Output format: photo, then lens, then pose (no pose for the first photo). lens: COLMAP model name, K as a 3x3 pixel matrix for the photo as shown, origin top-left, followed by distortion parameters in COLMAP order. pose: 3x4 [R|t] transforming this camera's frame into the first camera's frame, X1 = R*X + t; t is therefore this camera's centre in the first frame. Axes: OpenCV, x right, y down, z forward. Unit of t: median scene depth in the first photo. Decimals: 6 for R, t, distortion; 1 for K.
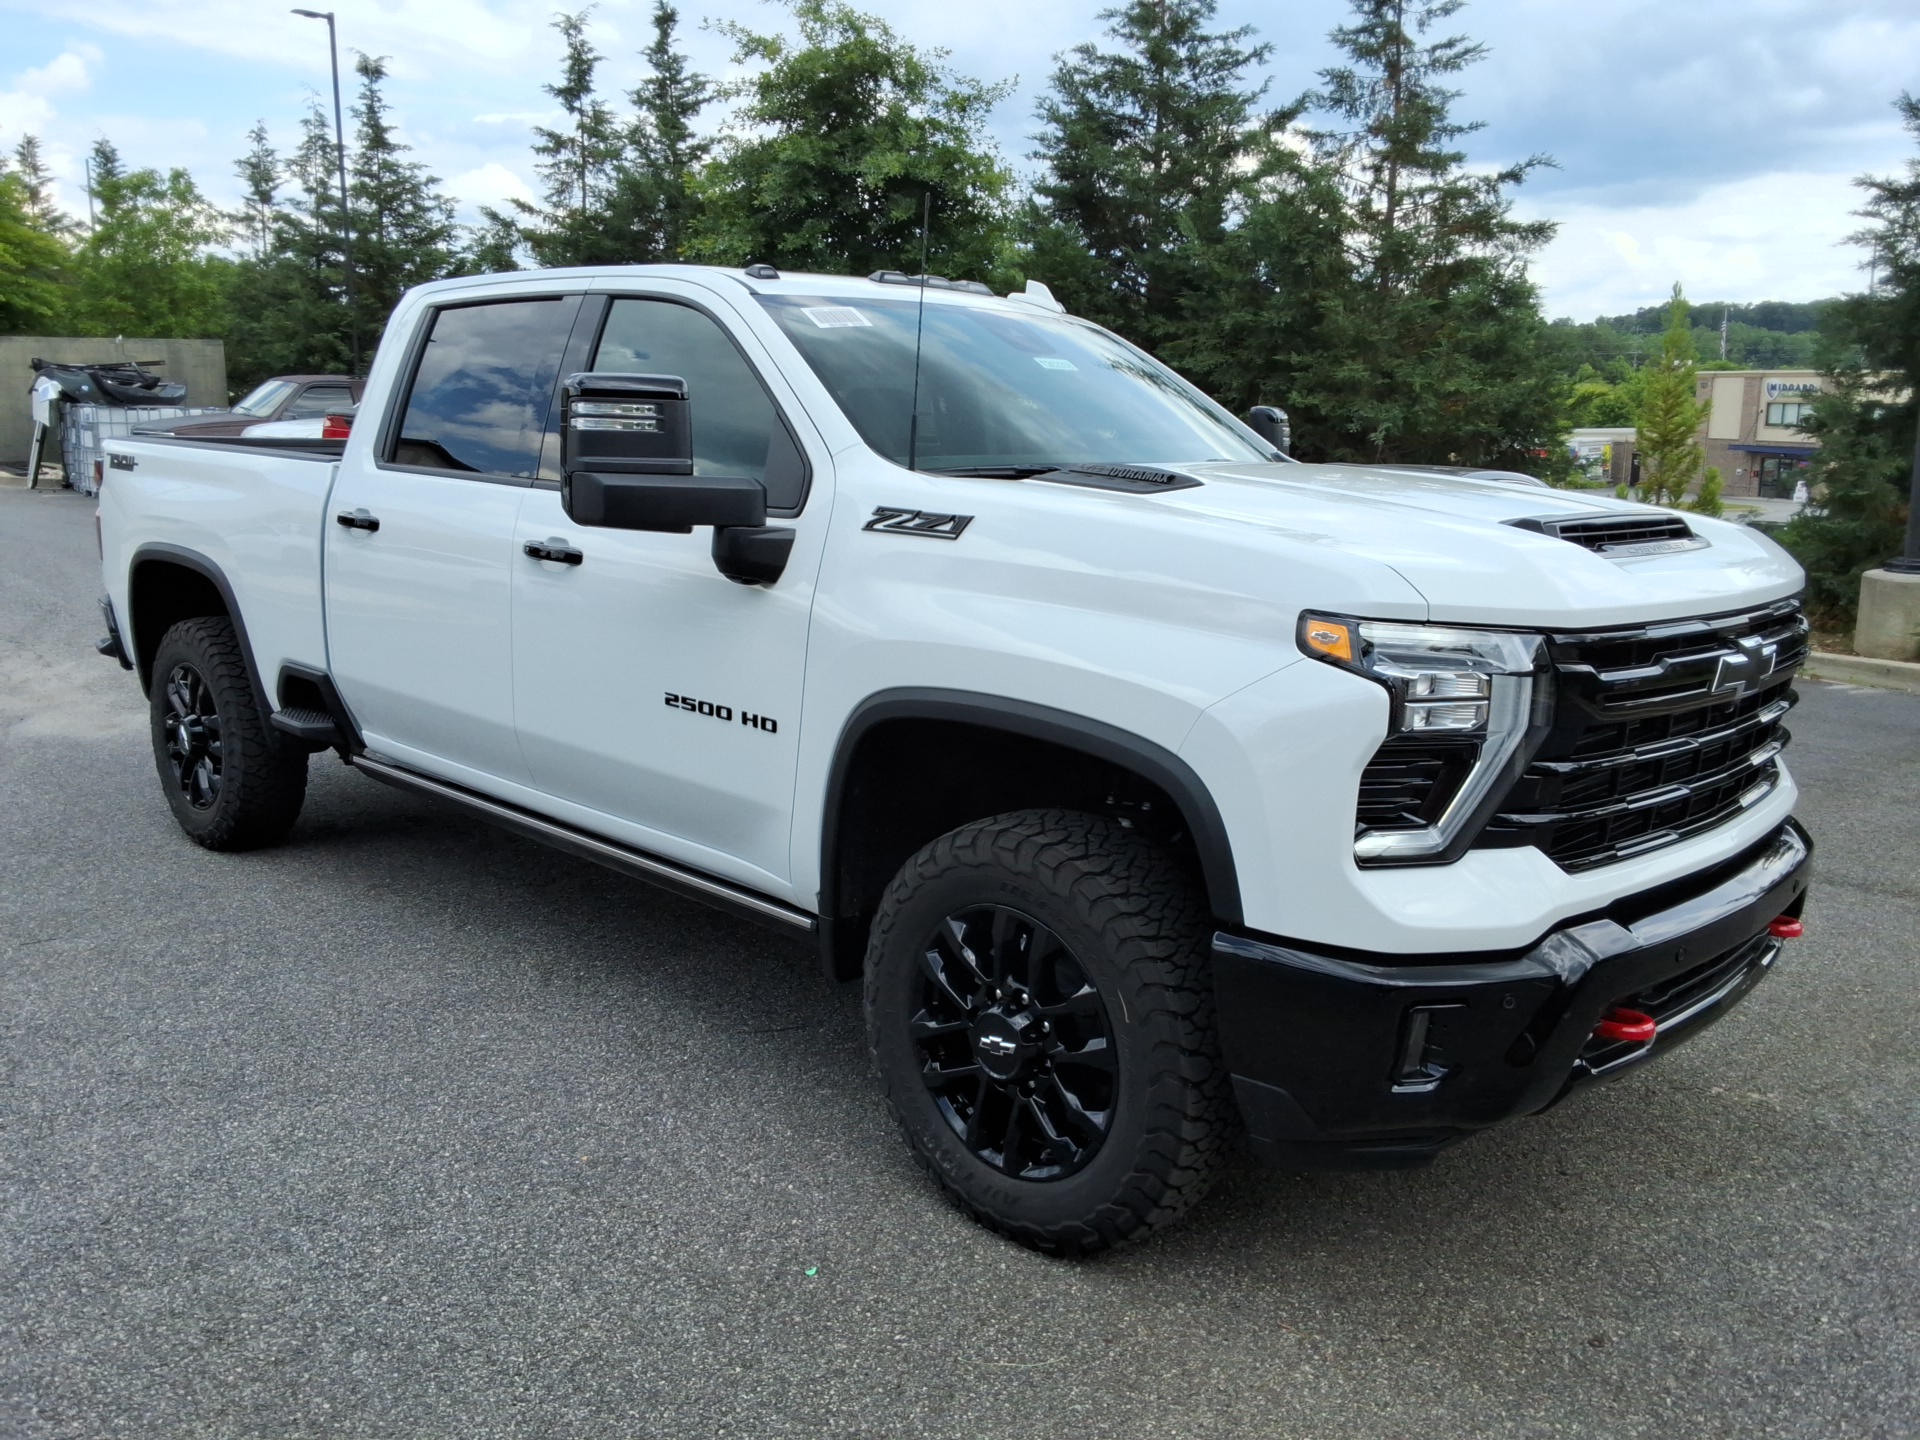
lens RADIAL K [[1549.0, 0, 962.6], [0, 1549.0, 699.6], [0, 0, 1]] dist [0.097303, -0.150844]
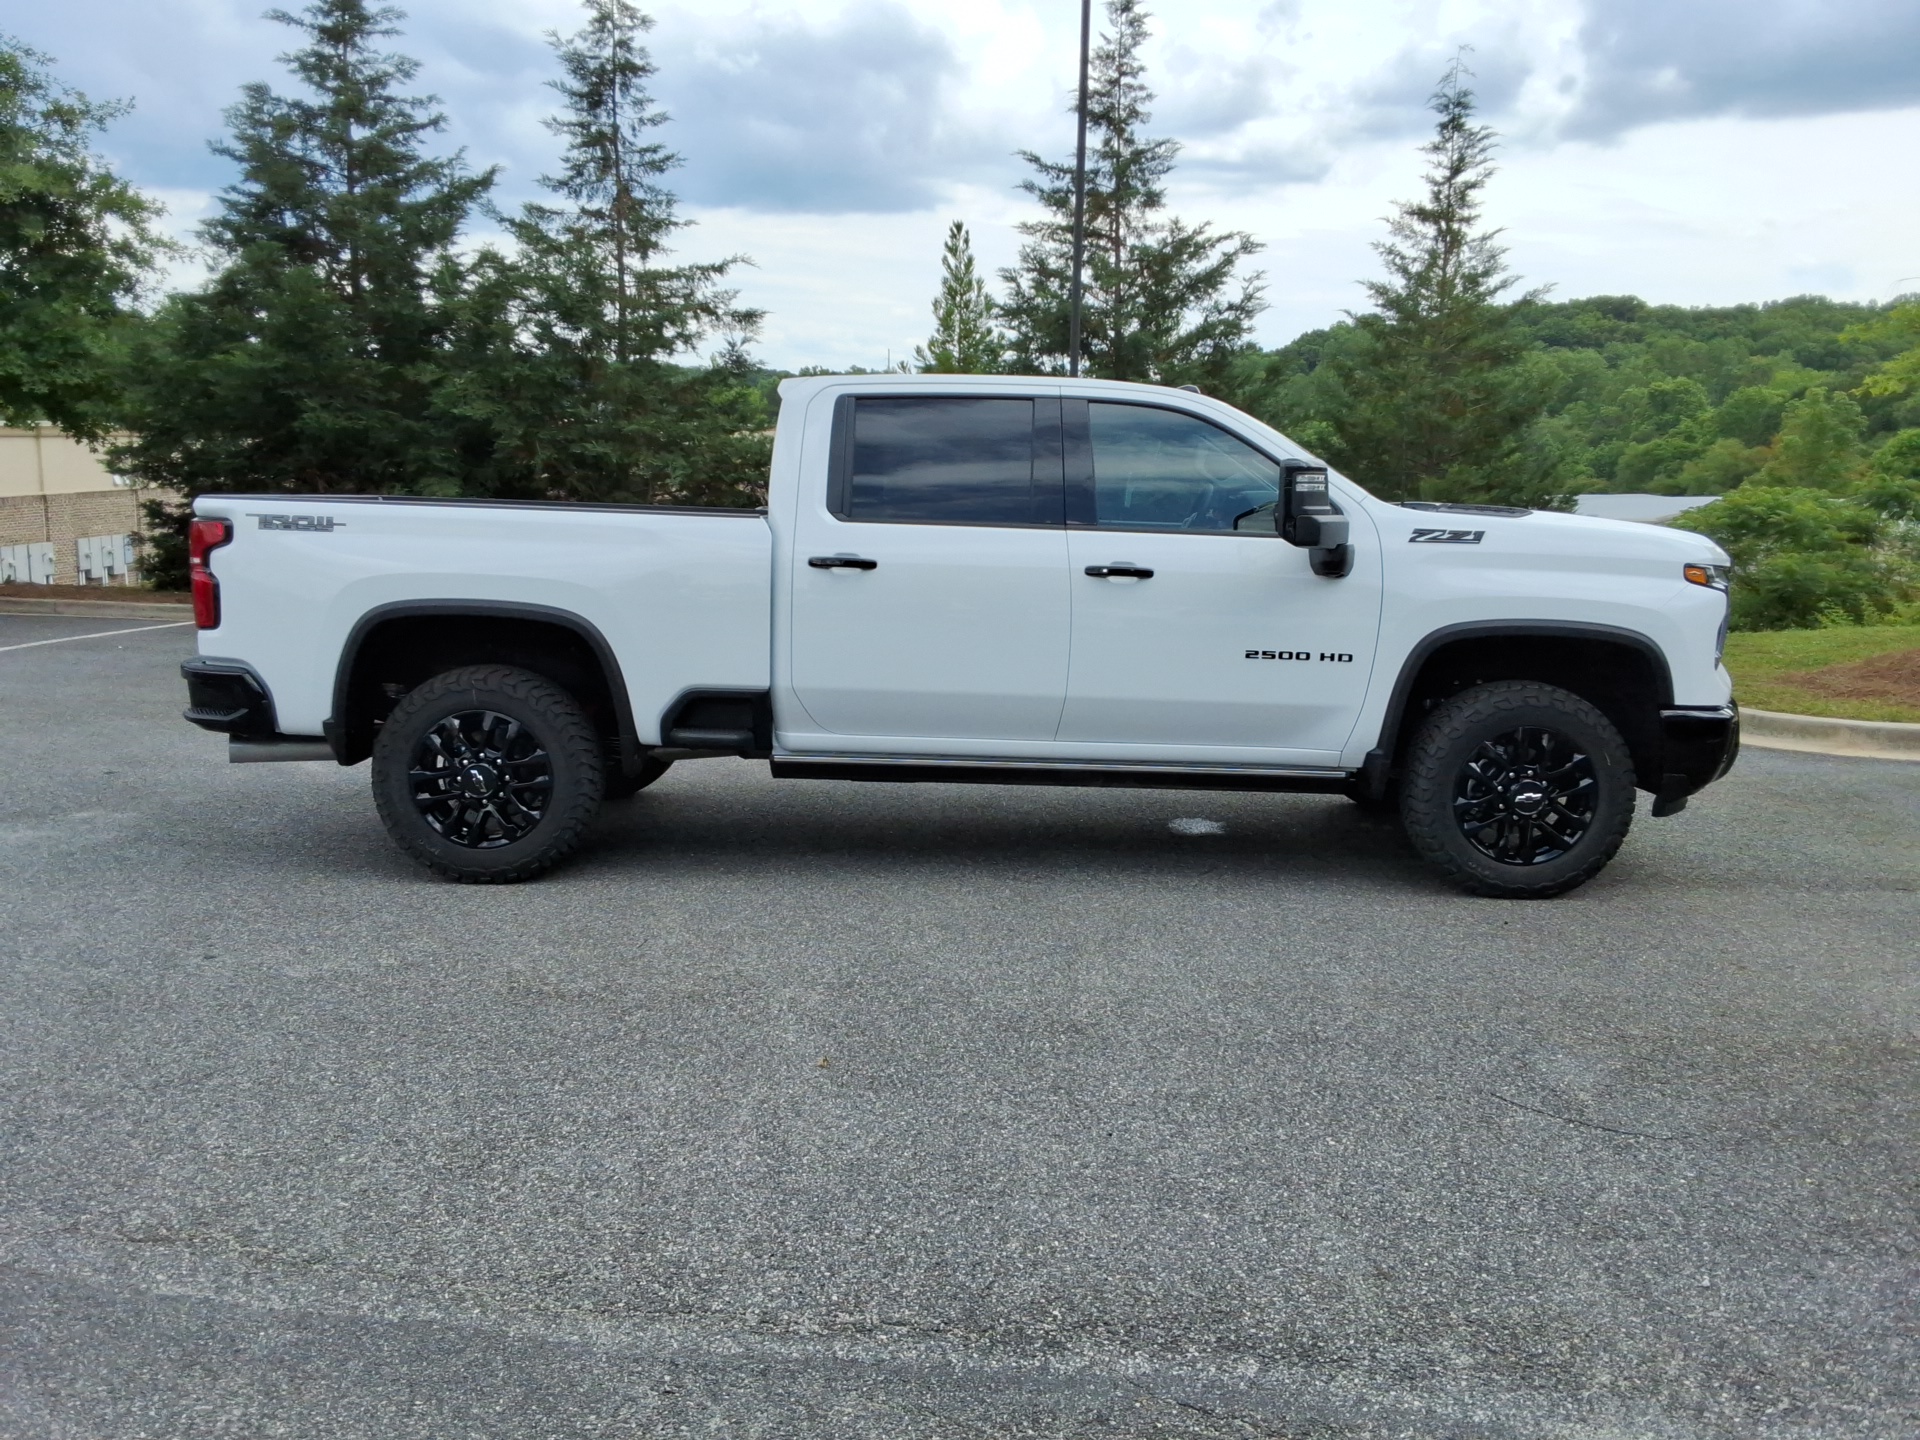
lens RADIAL K [[1549.0, 0, 964.1], [0, 1549.0, 699.9], [0, 0, 1]] dist [0.097303, -0.150844]
pose [[0.732035, -0.100290, 0.673845, -0.366625], [0.116274, 0.992985, 0.021474, -0.005435], [-0.671271, 0.062631, 0.738561, 0.001542]]
